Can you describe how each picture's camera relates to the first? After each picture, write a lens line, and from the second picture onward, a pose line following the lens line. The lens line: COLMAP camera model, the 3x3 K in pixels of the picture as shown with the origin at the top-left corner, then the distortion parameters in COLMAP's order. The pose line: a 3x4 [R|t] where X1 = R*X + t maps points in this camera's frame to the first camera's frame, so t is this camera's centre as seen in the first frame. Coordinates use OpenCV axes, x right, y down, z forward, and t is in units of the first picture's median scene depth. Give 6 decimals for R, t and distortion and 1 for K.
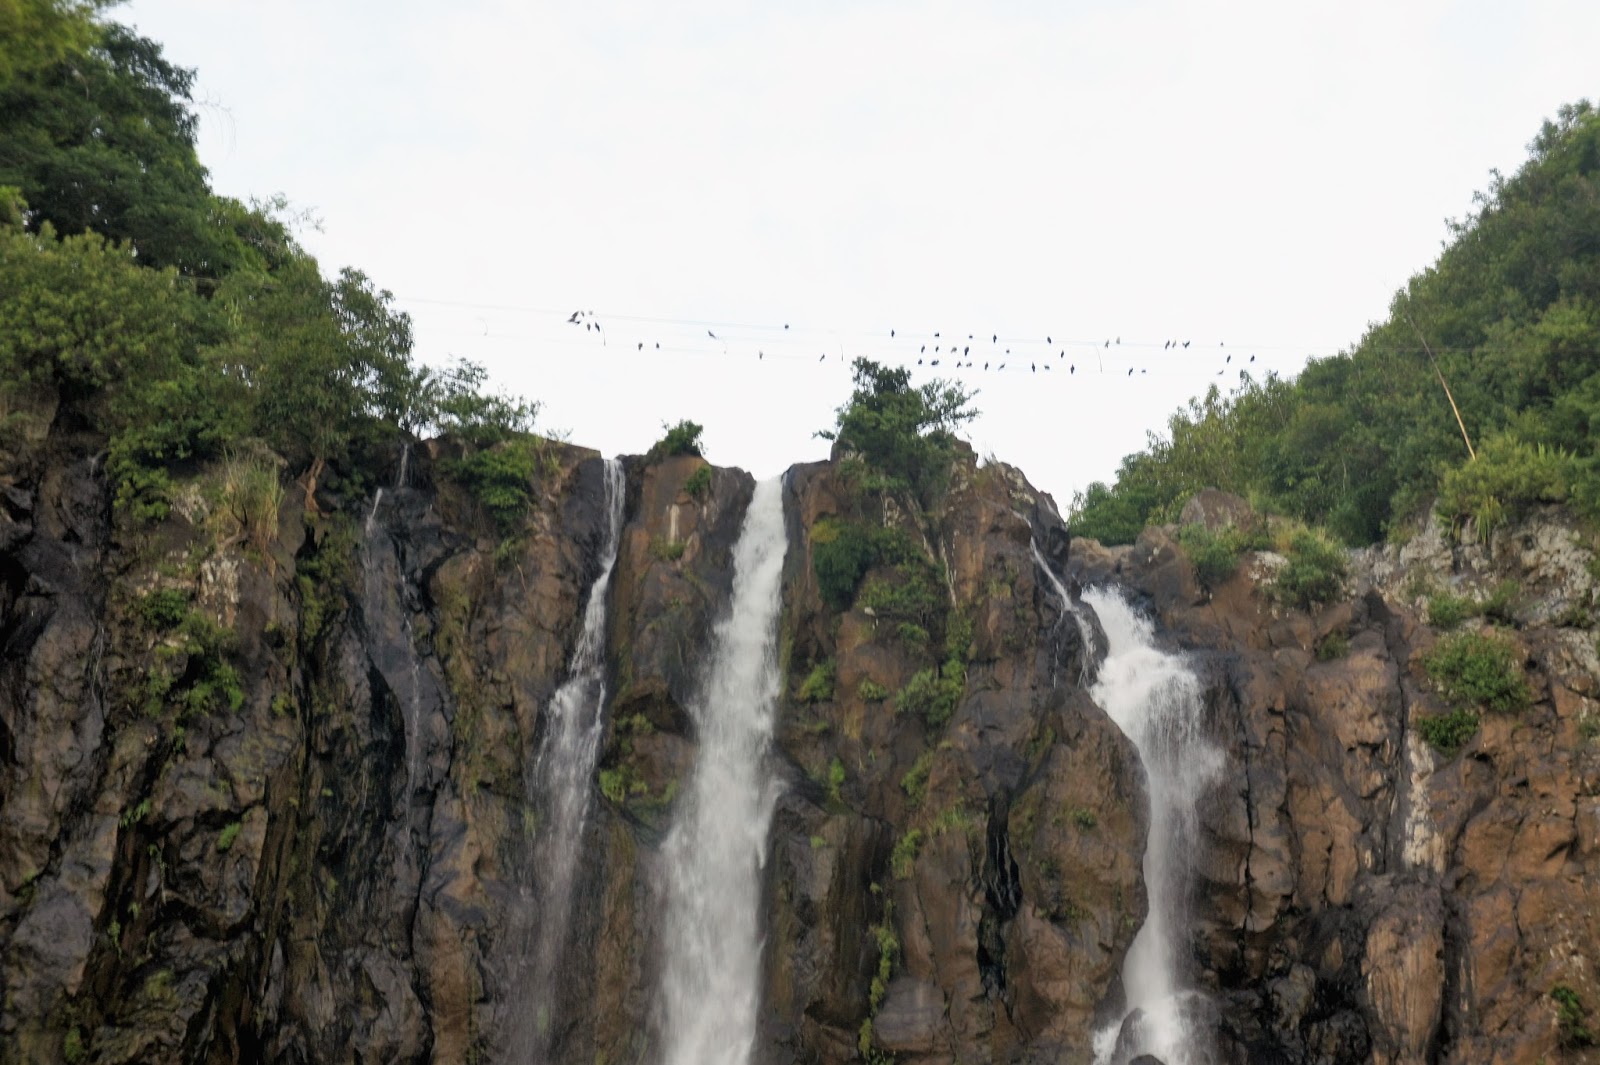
lens RADIAL K [[3909.2, 0, 807.0], [0, 3909.2, 536.4], [0, 0, 1]] dist [0.286828, 0.384367]
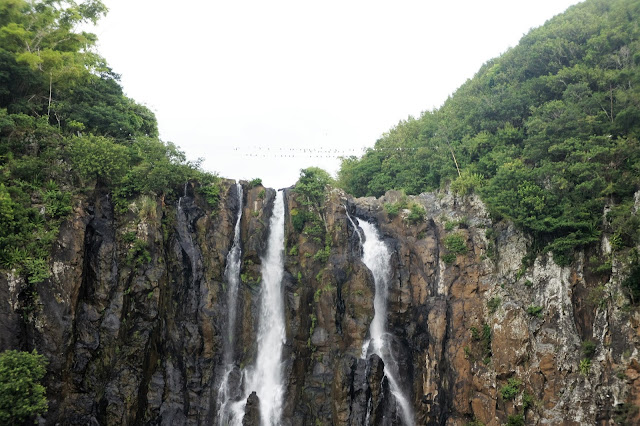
lens RADIAL K [[1452.2, 0, 323.5], [0, 1452.2, 212.8], [0, 0, 1]] dist [0.285183, 0.507436]
pose [[0.998985, -0.043288, 0.012478, 0.016104], [0.040405, 0.983409, 0.176847, -0.264991], [-0.019927, -0.176163, 0.984159, -0.464099]]
